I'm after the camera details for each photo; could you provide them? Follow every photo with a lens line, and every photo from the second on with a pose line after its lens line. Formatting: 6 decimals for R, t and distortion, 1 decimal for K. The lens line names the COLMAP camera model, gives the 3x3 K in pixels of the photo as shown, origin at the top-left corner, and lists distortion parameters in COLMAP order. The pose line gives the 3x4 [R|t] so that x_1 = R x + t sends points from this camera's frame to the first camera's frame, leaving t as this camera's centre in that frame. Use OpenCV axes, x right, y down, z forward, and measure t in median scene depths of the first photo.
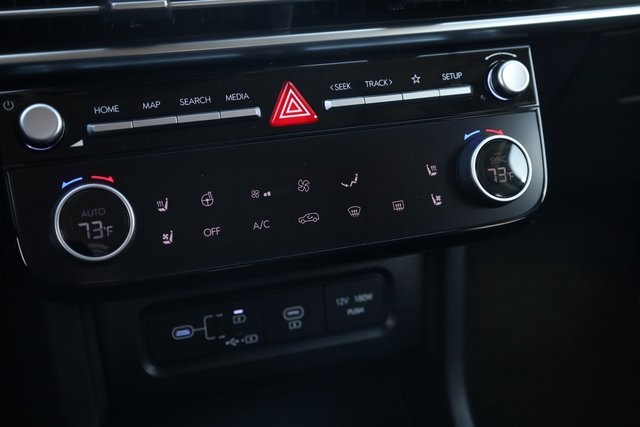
lens RADIAL K [[945.2, 0, 319.3], [0, 945.2, 213.8], [0, 0, 1]] dist [-0.021191, 0.000000]
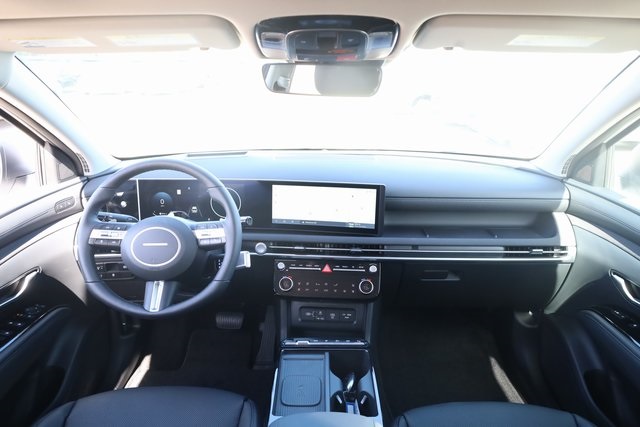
lens RADIAL K [[444.5, 0, 320.7], [0, 444.5, 212.8], [0, 0, 1]] dist [0.001630, 0.000037]
pose [[0.915521, 0.073185, -0.395557, 0.764105], [-0.169880, 0.961666, -0.215265, 0.106836], [0.364639, 0.264277, 0.892858, -1.116243]]
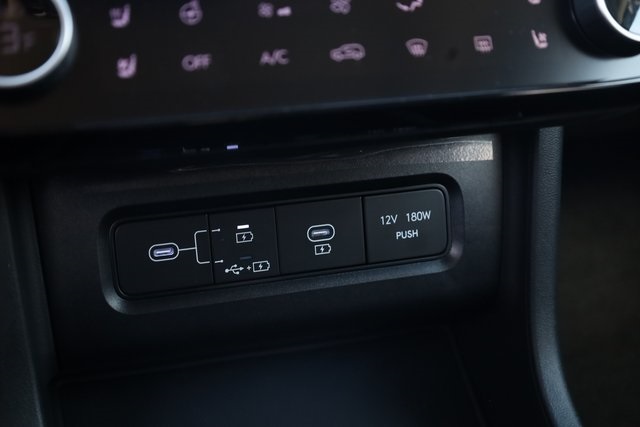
lens RADIAL K [[945.2, 0, 320.3], [0, 945.2, 213.5], [0, 0, 1]] dist [-0.021191, 0.000000]
pose [[0.999572, 0.013605, -0.025913, -0.009855], [-0.014105, 0.999716, -0.019191, 0.108359], [0.025644, 0.019549, 0.999480, 0.298214]]
